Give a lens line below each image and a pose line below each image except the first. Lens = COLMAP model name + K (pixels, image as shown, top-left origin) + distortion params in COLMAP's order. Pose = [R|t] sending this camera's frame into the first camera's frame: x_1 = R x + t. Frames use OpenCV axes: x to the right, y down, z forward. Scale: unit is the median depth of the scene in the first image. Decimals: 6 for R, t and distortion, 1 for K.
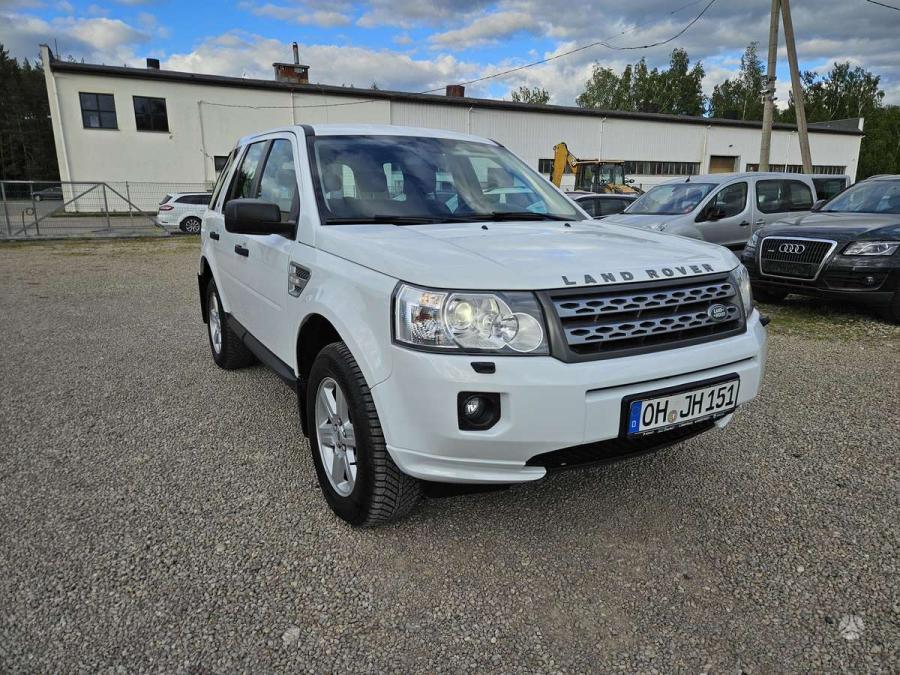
lens RADIAL K [[617.7, 0, 464.6], [0, 617.7, 338.4], [0, 0, 1]] dist [0.058928, -0.047890]
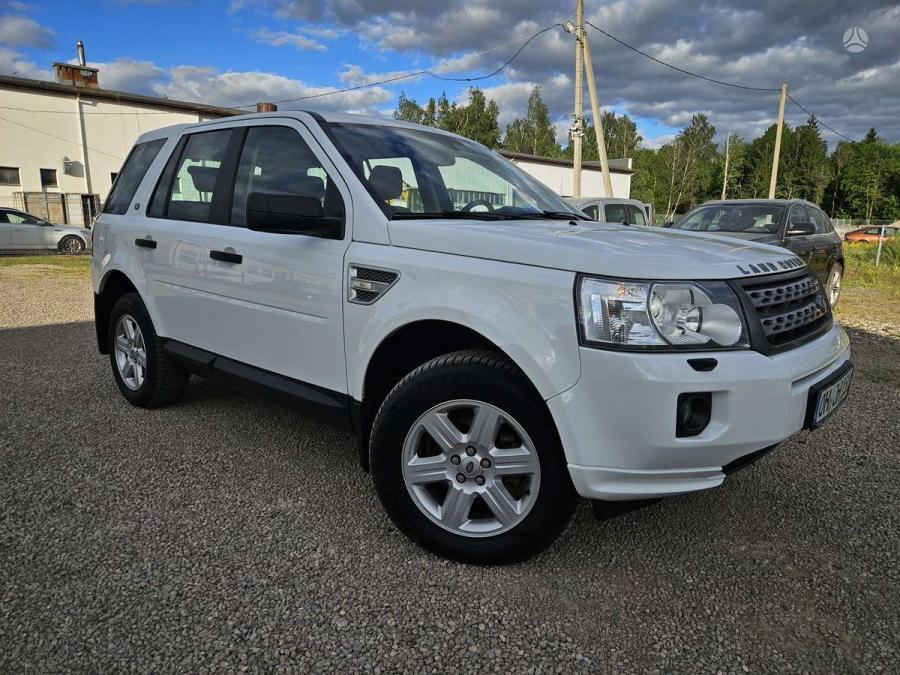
lens RADIAL K [[617.7, 0, 464.6], [0, 617.7, 338.4], [0, 0, 1]] dist [0.058928, -0.047890]
pose [[0.953184, -0.044394, 0.299113, -0.374546], [0.056232, 0.997934, -0.031082, 0.011749], [-0.297115, 0.046446, 0.953711, 0.155522]]
